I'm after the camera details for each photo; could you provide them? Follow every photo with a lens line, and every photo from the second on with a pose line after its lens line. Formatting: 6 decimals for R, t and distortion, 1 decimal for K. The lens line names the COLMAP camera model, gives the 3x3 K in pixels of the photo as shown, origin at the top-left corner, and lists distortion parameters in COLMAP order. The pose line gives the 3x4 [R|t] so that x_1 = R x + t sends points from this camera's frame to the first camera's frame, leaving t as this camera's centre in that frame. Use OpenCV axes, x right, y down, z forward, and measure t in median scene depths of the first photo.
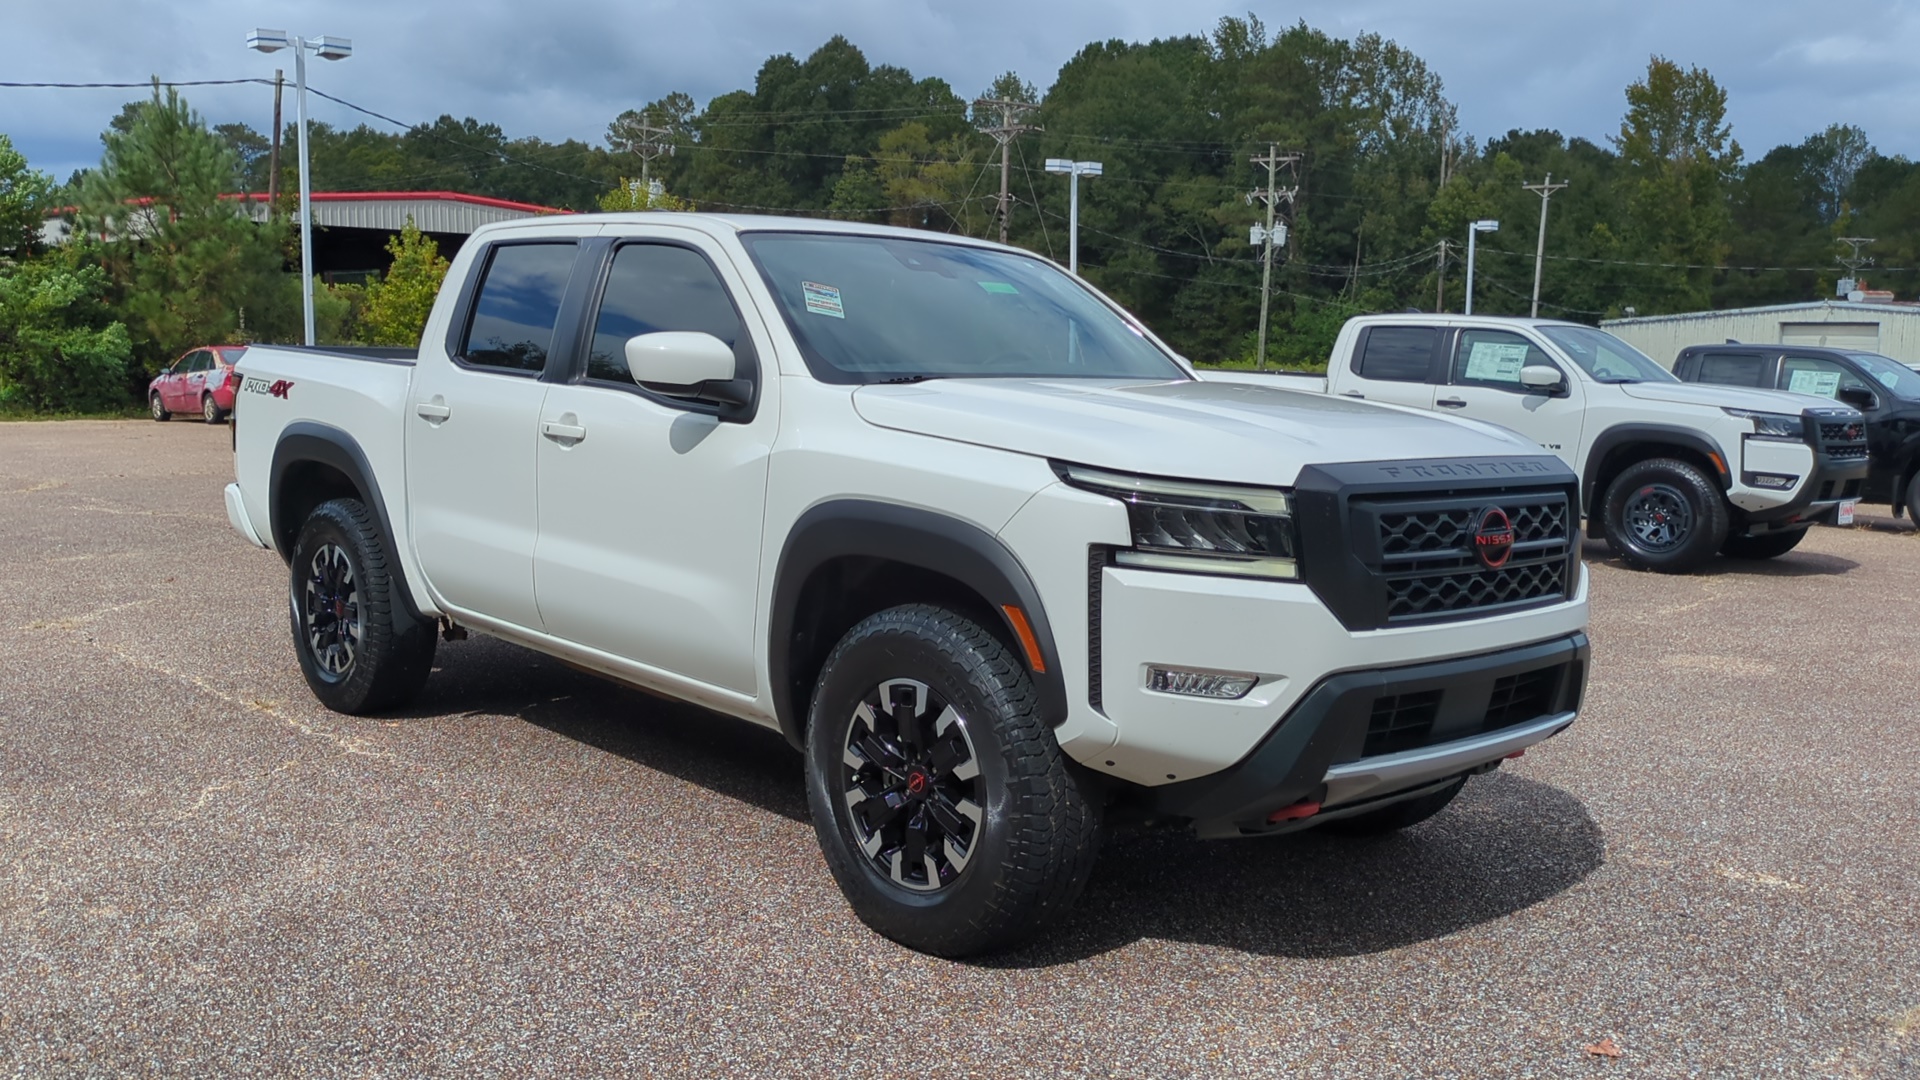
lens RADIAL K [[1657.5, 0, 951.9], [0, 1657.5, 546.2], [0, 0, 1]] dist [0.049064, -0.049635]
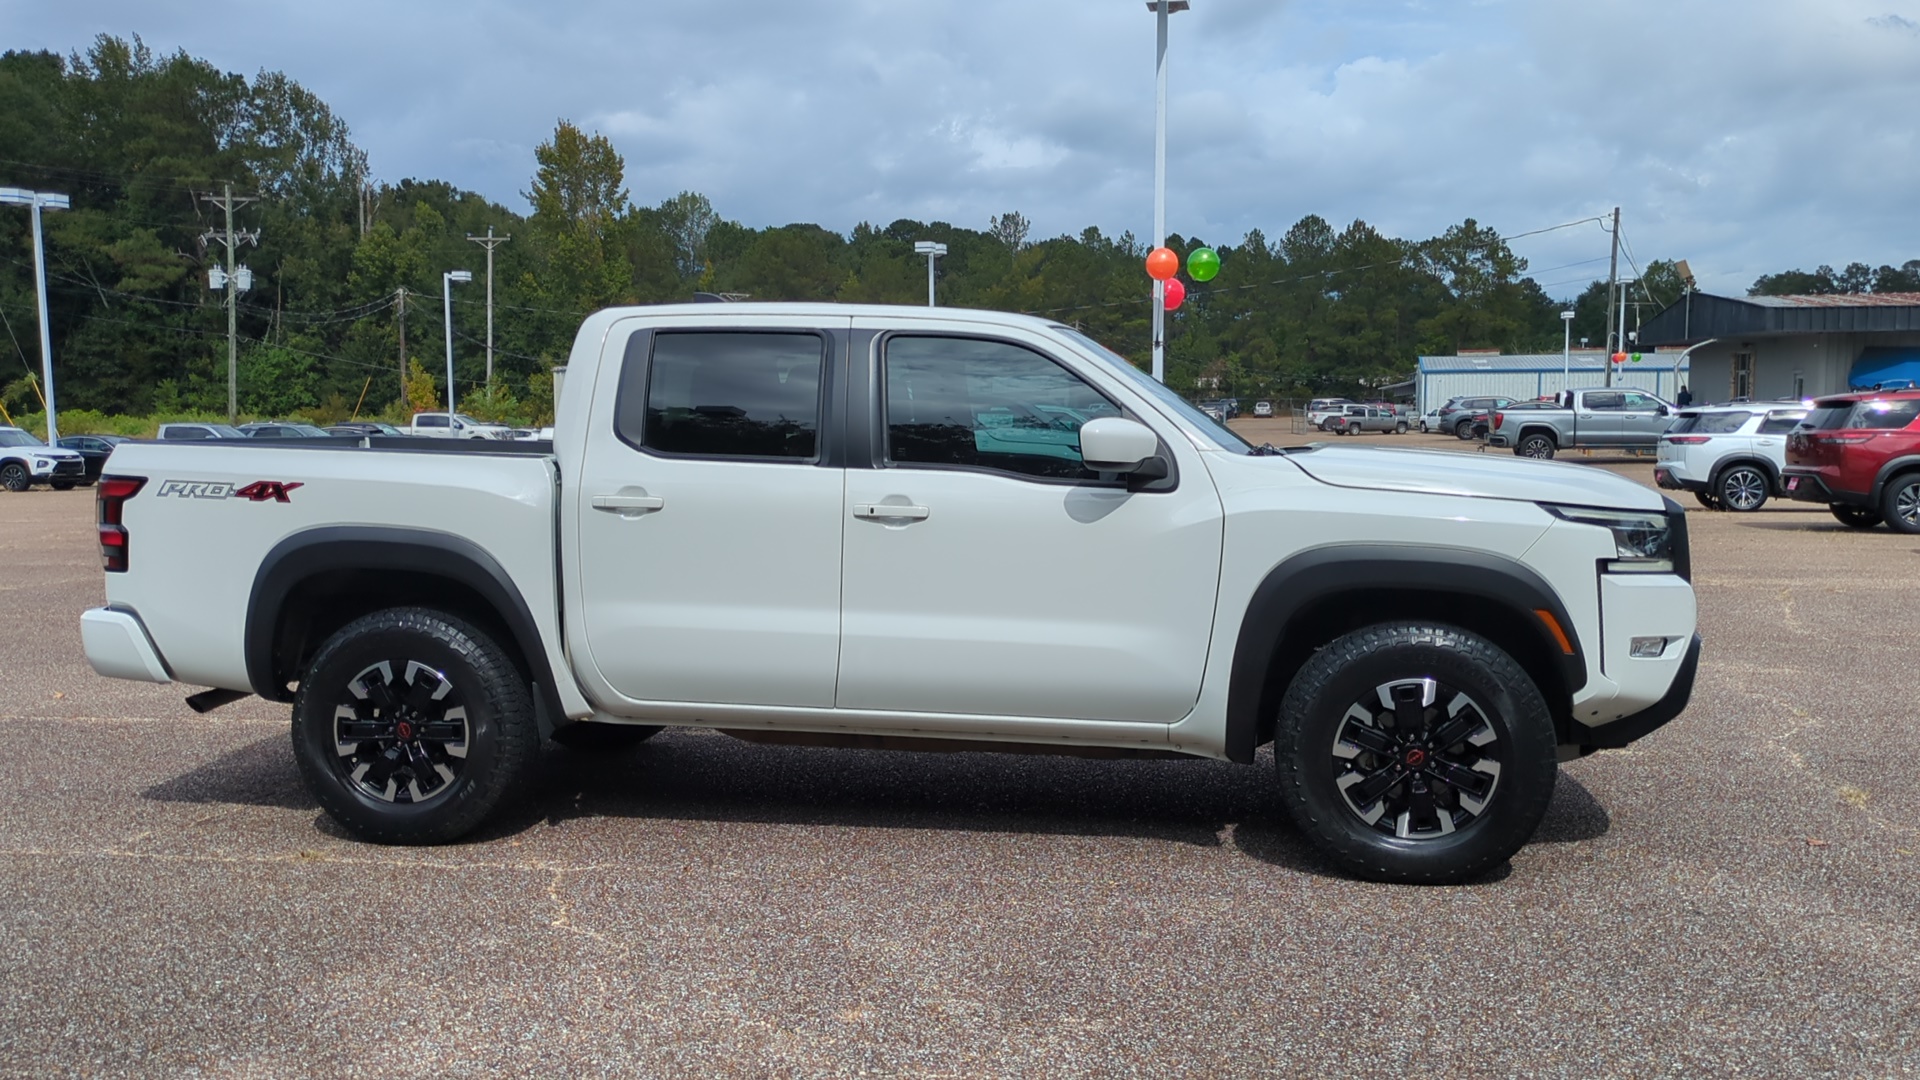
lens RADIAL K [[1657.5, 0, 951.5], [0, 1657.5, 546.3], [0, 0, 1]] dist [0.049064, -0.049635]
pose [[0.794742, -0.076822, 0.602066, -0.111557], [0.092429, 0.995707, 0.005041, -0.006493], [-0.599869, 0.051642, 0.798430, 0.017059]]
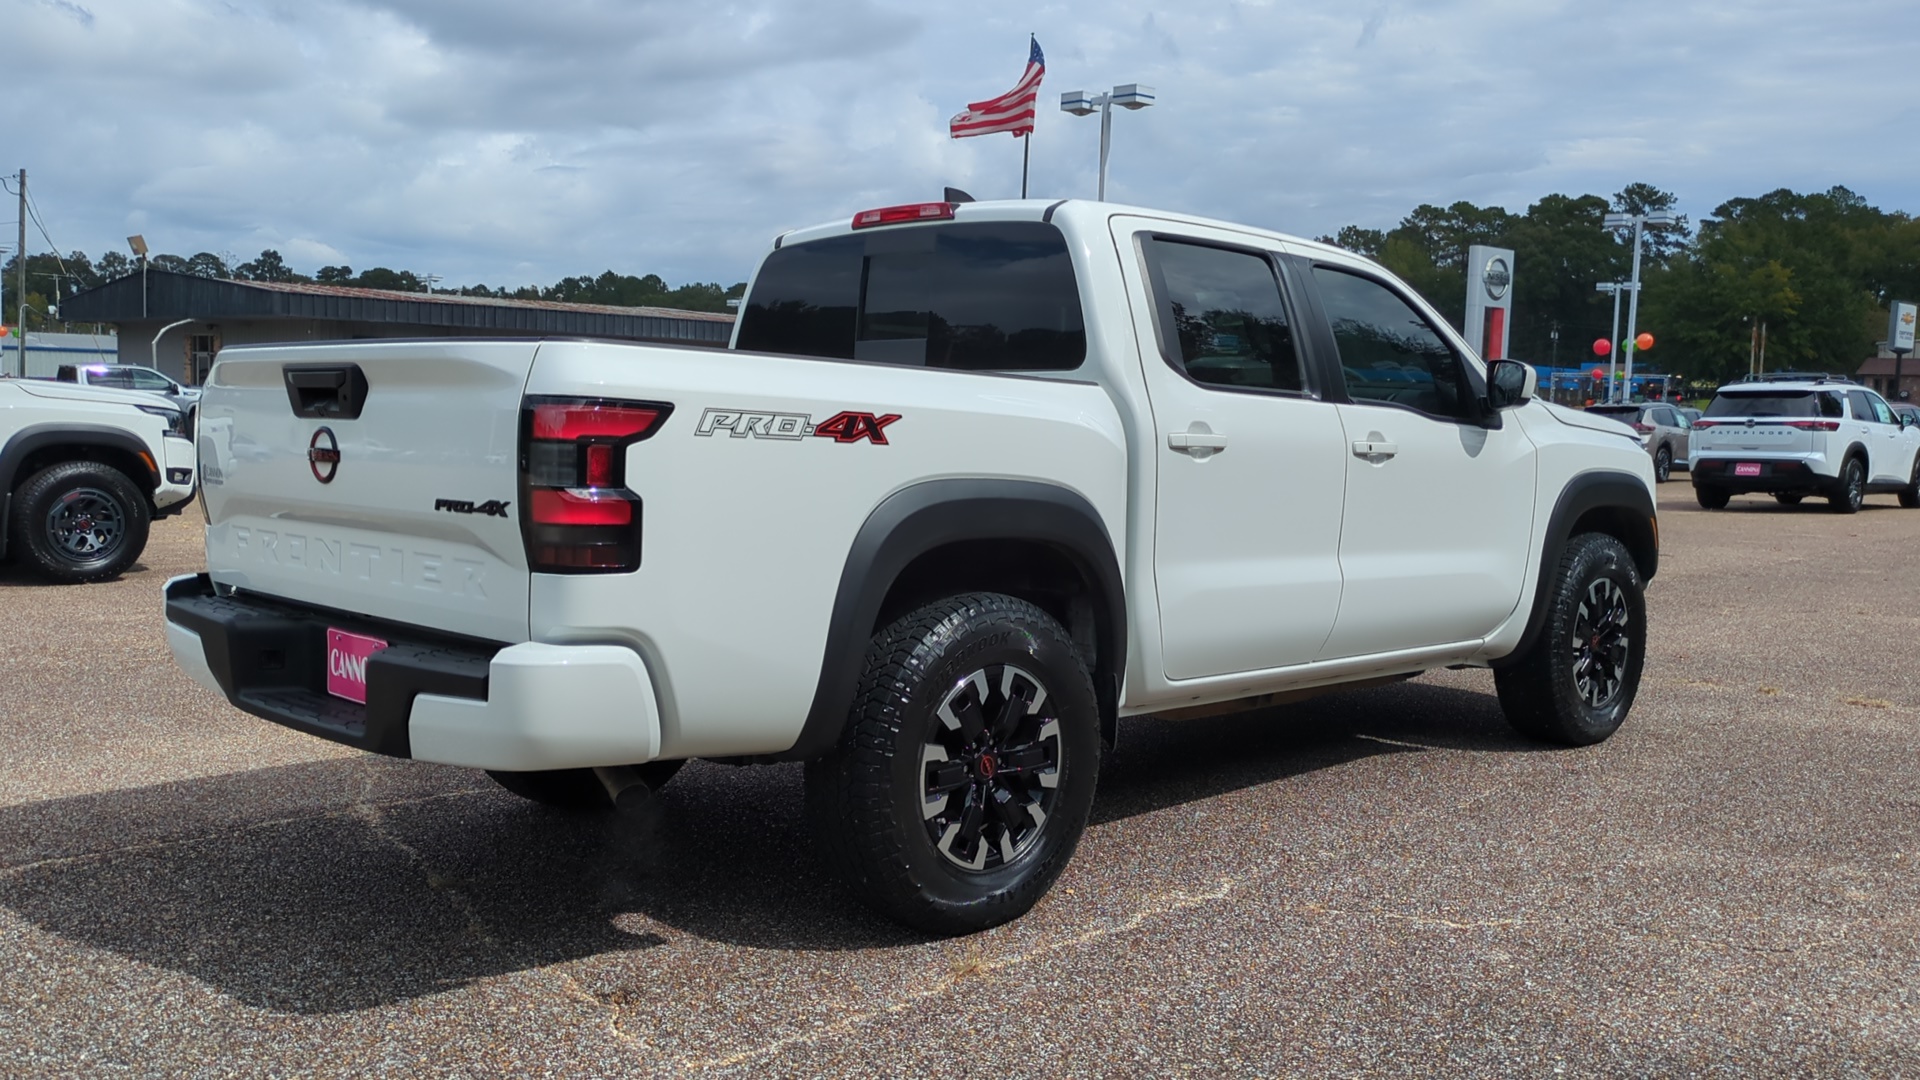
lens RADIAL K [[1657.5, 0, 957.7], [0, 1657.5, 537.7], [0, 0, 1]] dist [0.049064, -0.049635]
pose [[-0.045095, -0.101808, 0.993781, -0.165386], [0.094723, 0.989876, 0.105706, -0.019590], [-0.994482, 0.098901, -0.034995, 0.171584]]
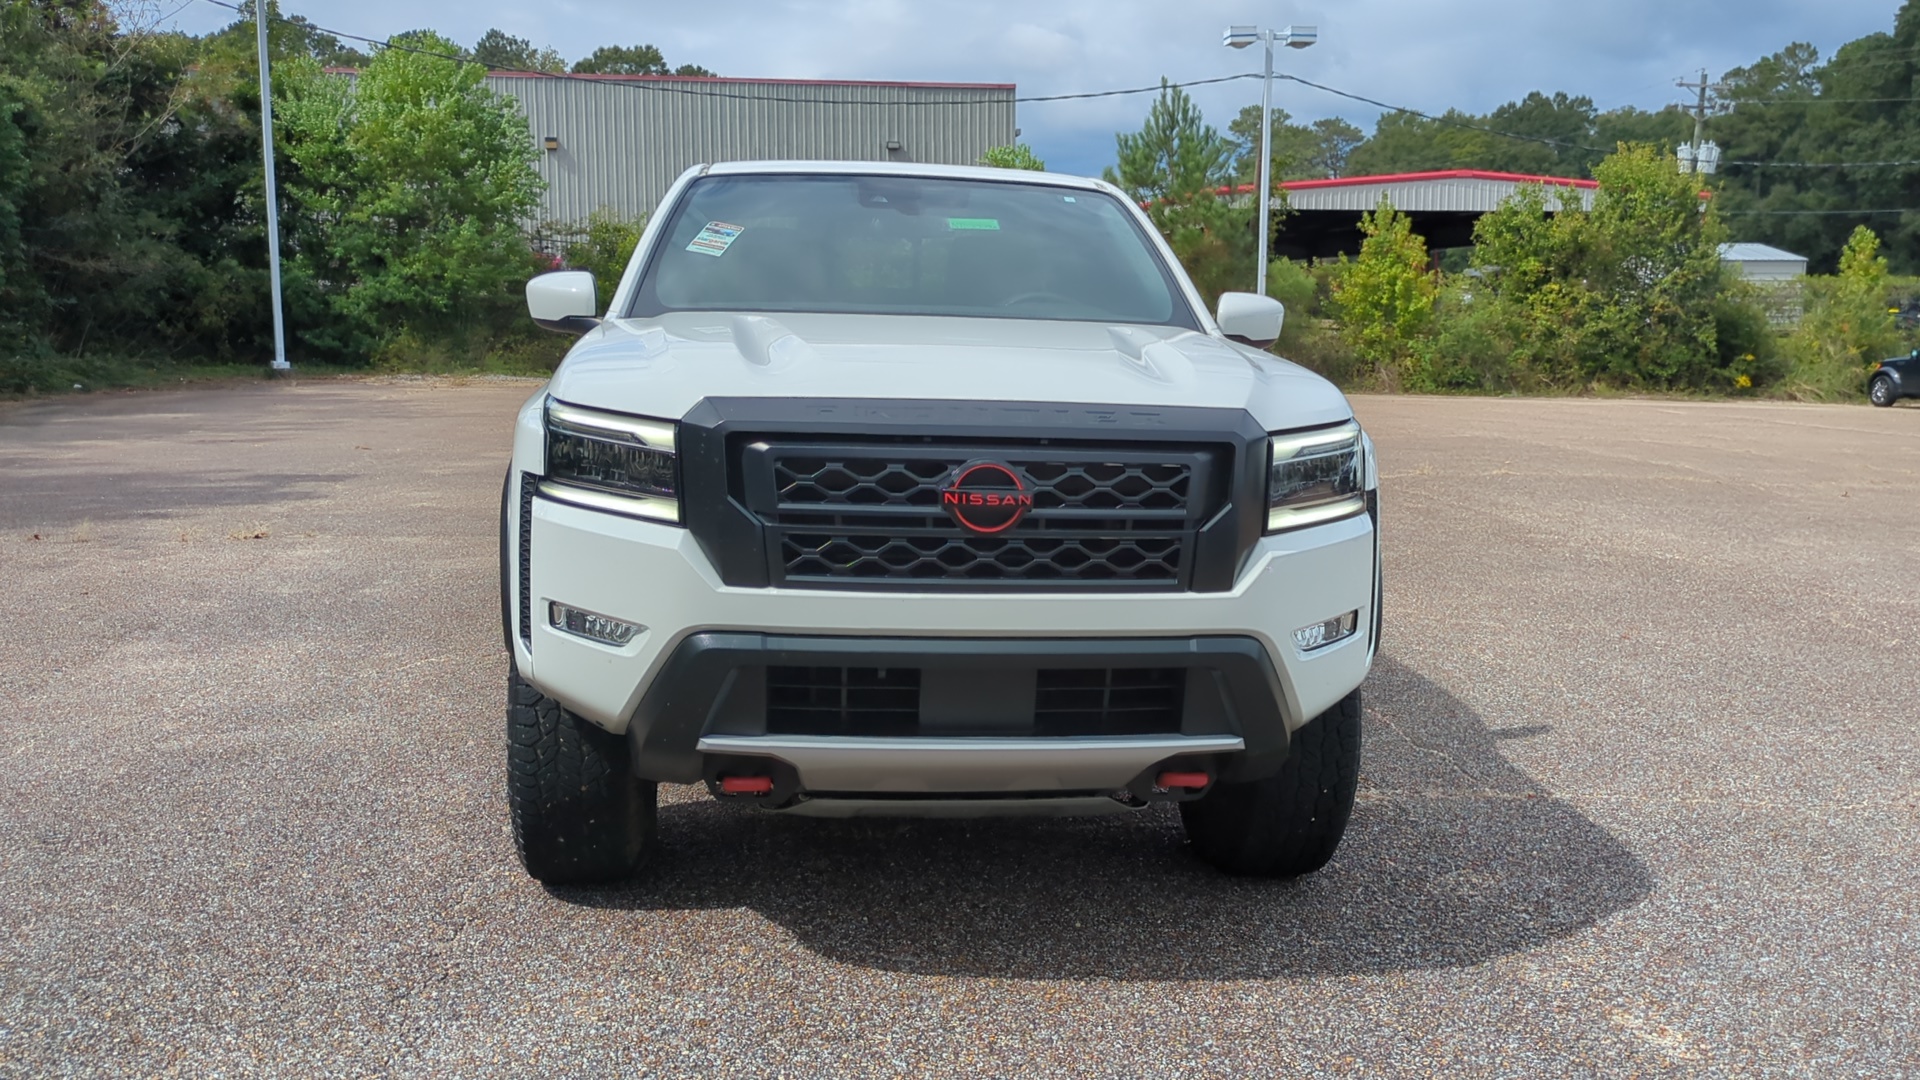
lens RADIAL K [[1657.5, 0, 960.8], [0, 1657.5, 536.6], [0, 0, 1]] dist [0.049064, -0.049635]
pose [[0.808945, 0.072435, -0.583405, 0.079145], [-0.069380, 0.997208, 0.027610, -0.000748], [0.583776, 0.018142, 0.811712, 0.032699]]
